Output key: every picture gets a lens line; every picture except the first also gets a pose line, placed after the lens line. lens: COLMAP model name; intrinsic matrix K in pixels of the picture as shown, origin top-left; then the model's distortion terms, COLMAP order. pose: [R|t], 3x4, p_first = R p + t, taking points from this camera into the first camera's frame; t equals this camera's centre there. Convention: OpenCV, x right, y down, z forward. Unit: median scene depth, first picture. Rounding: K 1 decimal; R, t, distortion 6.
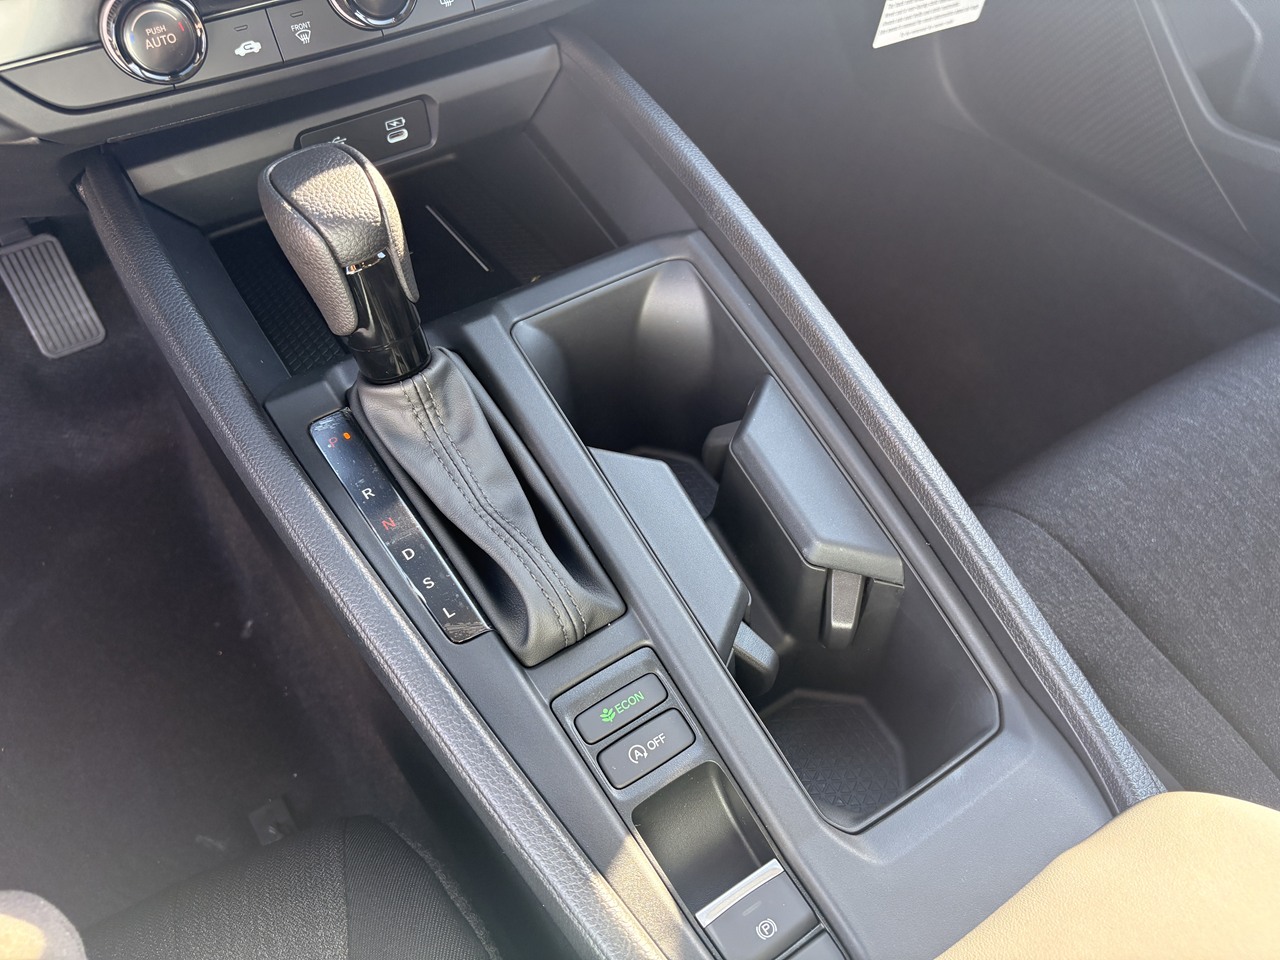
lens RADIAL K [[1003.2, 0, 659.5], [0, 1003.2, 494.0], [0, 0, 1]] dist [0.038310, -0.041986]
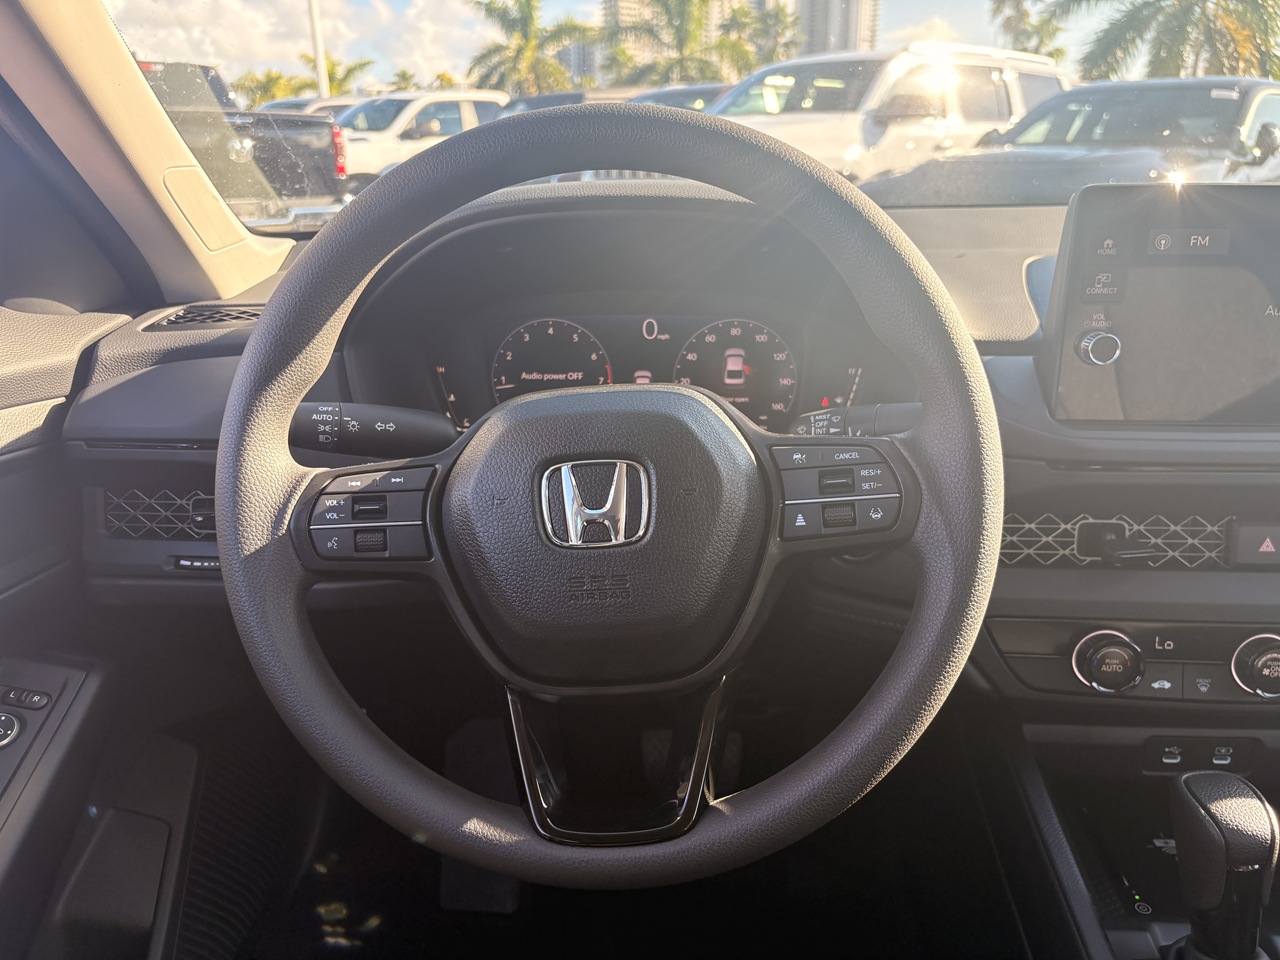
lens RADIAL K [[1003.2, 0, 632.1], [0, 1003.2, 489.5], [0, 0, 1]] dist [0.038310, -0.041986]
pose [[0.785535, 0.191073, -0.588580, -0.204576], [-0.452234, 0.826492, -0.335256, 0.153294], [0.422398, 0.529530, 0.735648, -0.524854]]
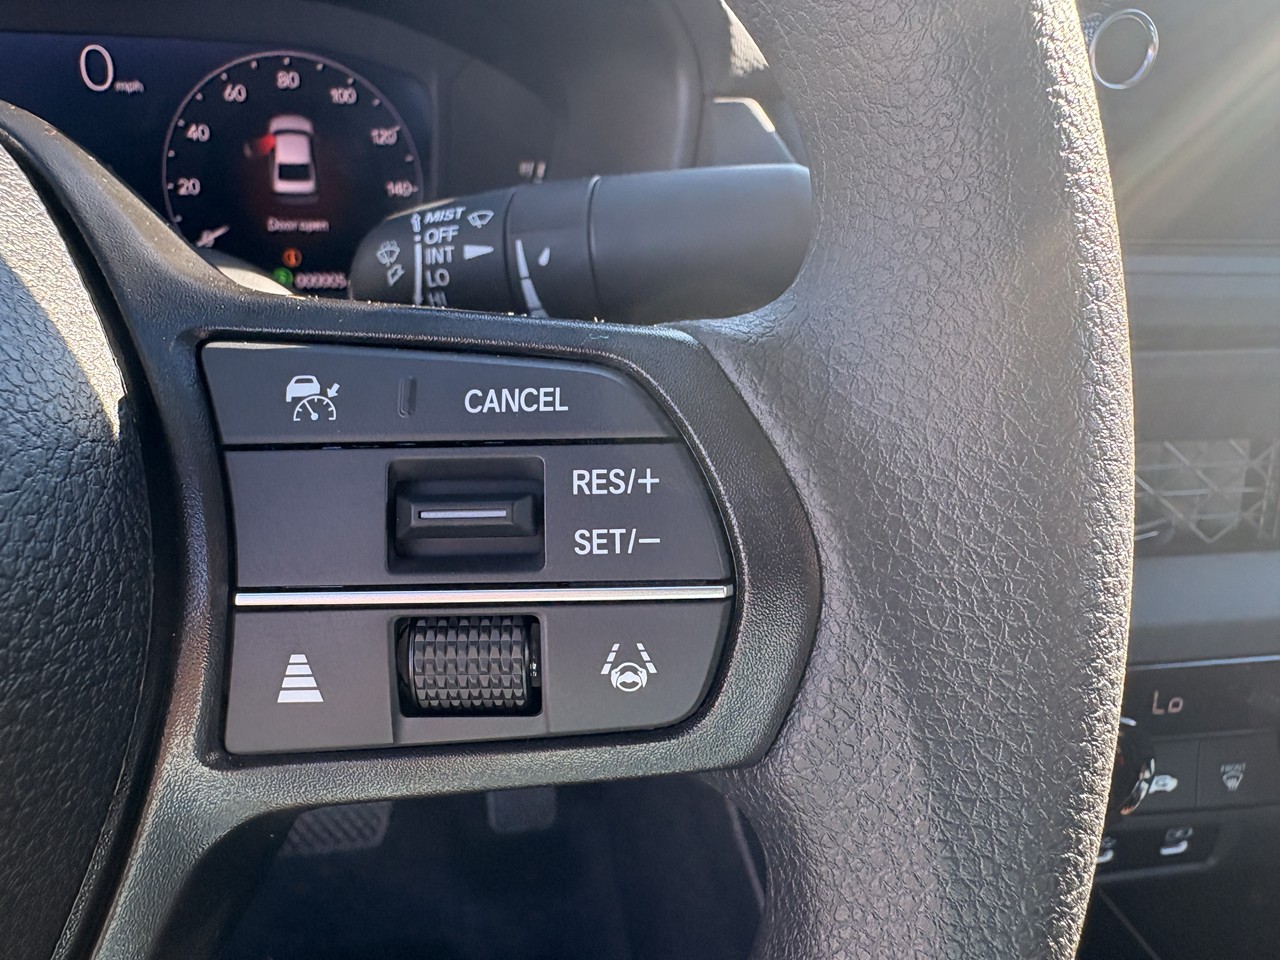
lens RADIAL K [[1003.2, 0, 556.8], [0, 1003.2, 477.3], [0, 0, 1]] dist [0.038310, -0.041986]
pose [[0.908908, 0.199923, -0.365947, -0.575868], [-0.330955, 0.879730, -0.341386, -0.247095], [0.253684, 0.431400, 0.865759, 0.182591]]
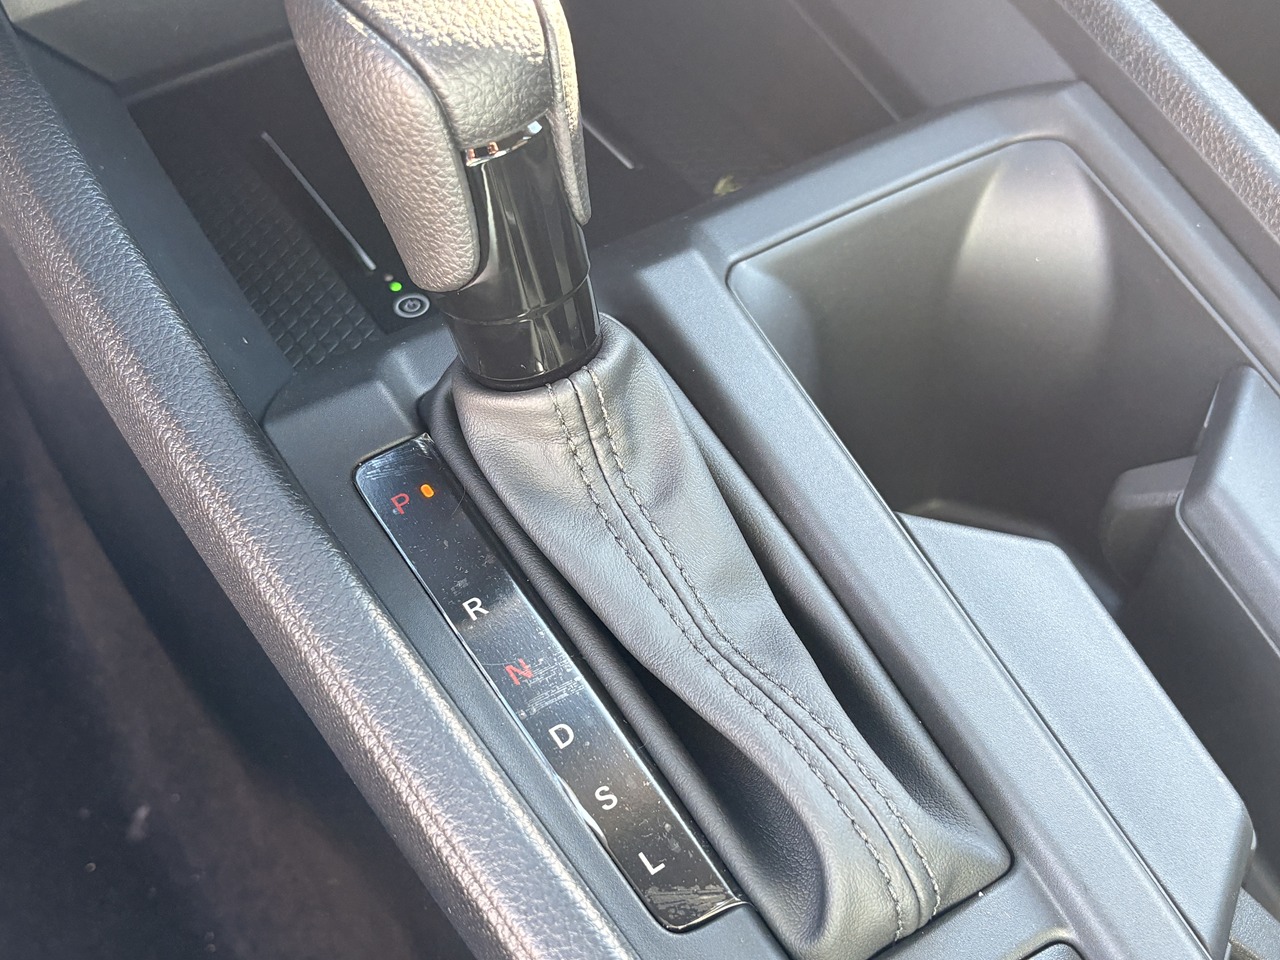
lens RADIAL K [[1683.5, 0, 668.6], [0, 1683.5, 502.1], [0, 0, 1]] dist [0.107259, 0.000000]
pose [[0.998560, 0.006738, -0.053228, -0.145440], [-0.008333, 0.999521, -0.029804, -0.028073], [0.053002, 0.030205, 0.998138, 0.170146]]
